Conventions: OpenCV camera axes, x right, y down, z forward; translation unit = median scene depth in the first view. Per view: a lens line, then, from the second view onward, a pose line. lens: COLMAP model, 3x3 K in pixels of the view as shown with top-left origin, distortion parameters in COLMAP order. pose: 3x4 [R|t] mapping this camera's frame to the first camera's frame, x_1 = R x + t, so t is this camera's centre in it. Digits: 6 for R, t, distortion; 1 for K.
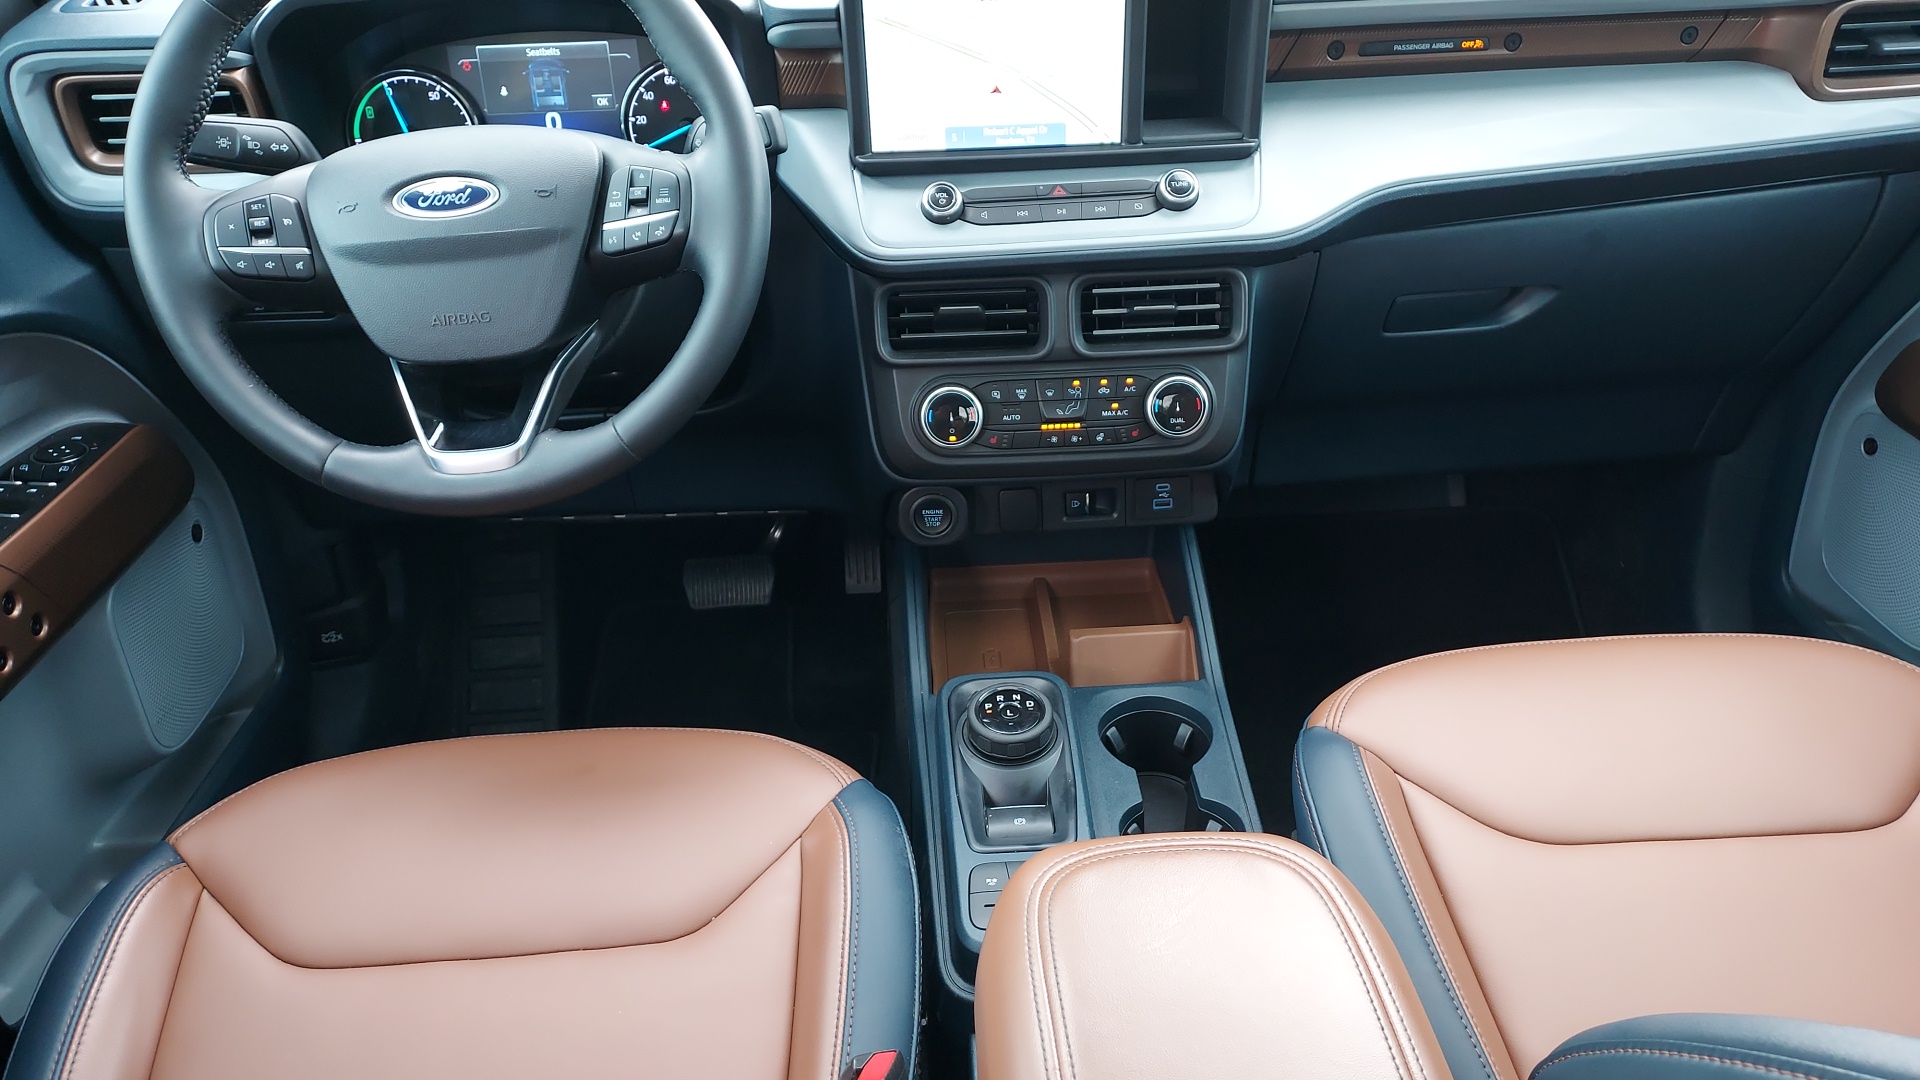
lens RADIAL K [[1325.2, 0, 961.5], [0, 1325.2, 485.0], [0, 0, 1]] dist [-0.002887, -0.001335]
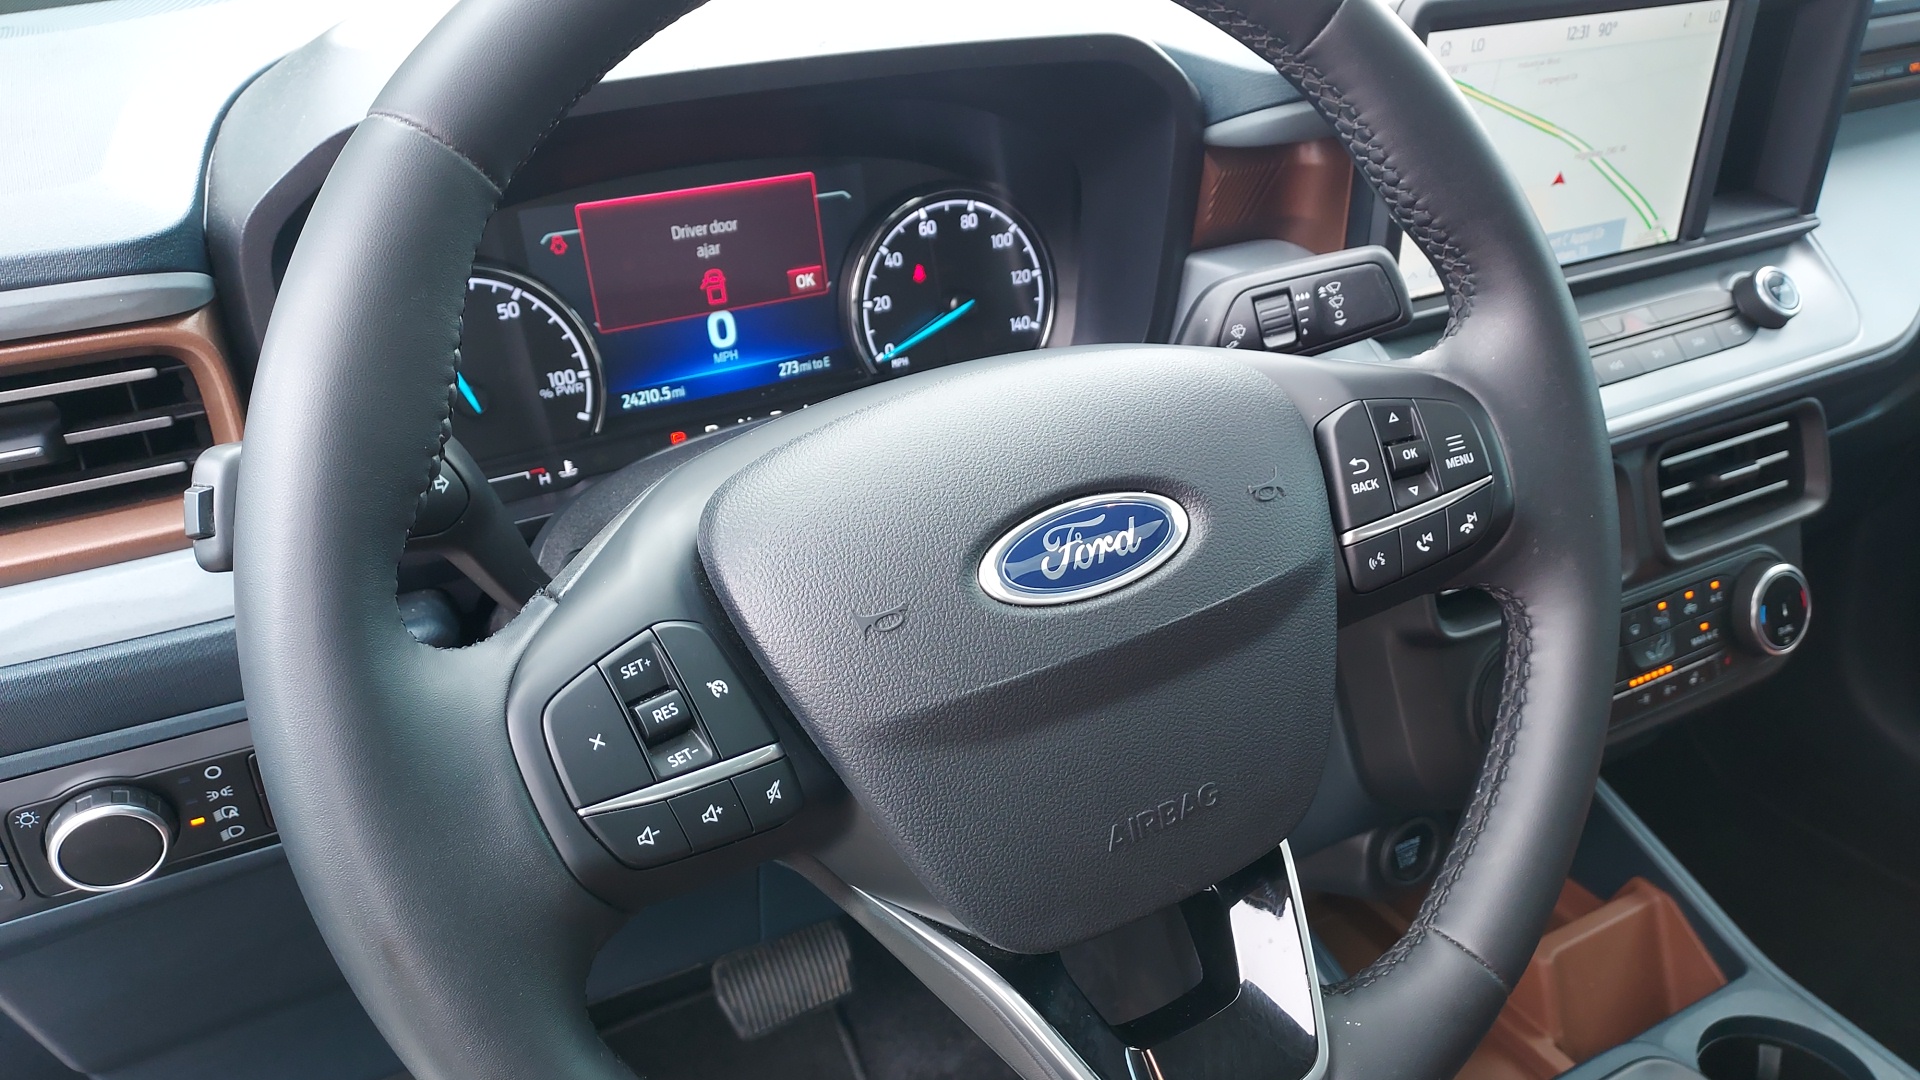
lens RADIAL K [[1382.5, 0, 961.6], [0, 1382.5, 485.3], [0, 0, 1]] dist [0.105736, -0.189268]
pose [[0.908378, -0.183017, 0.375970, -0.470568], [0.211030, 0.976876, -0.034339, -0.182593], [-0.360992, 0.110534, 0.925995, 0.477493]]
